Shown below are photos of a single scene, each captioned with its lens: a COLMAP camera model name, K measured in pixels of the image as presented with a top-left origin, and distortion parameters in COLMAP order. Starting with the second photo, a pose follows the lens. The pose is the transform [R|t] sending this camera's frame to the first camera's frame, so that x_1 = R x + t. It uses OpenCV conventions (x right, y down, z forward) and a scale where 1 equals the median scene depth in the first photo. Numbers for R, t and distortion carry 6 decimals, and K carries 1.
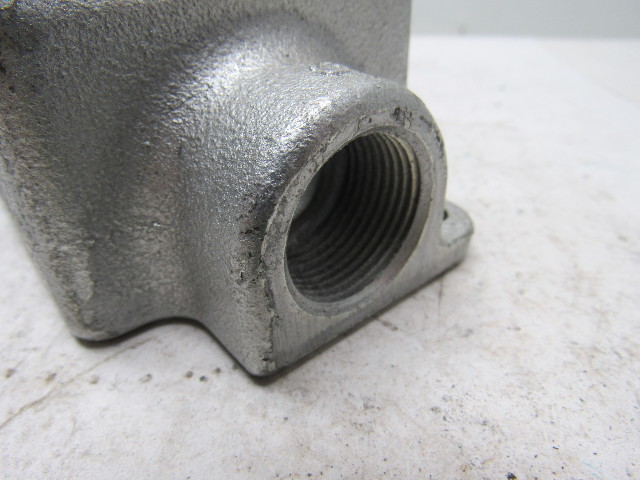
lens RADIAL K [[439.5, 0, 320.0], [0, 439.5, 240.0], [0, 0, 1]] dist [-0.018041, -0.004845]
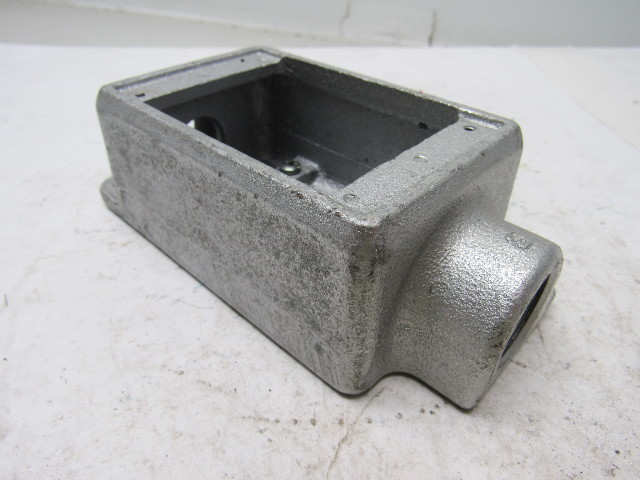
lens RADIAL K [[443.4, 0, 320.0], [0, 443.4, 240.0], [0, 0, 1]] dist [-0.002182, -0.008172]
pose [[0.992491, -0.060060, 0.106556, -0.772105], [0.048930, 0.993356, 0.104162, -0.500343], [-0.112104, -0.098166, 0.988836, -0.527931]]
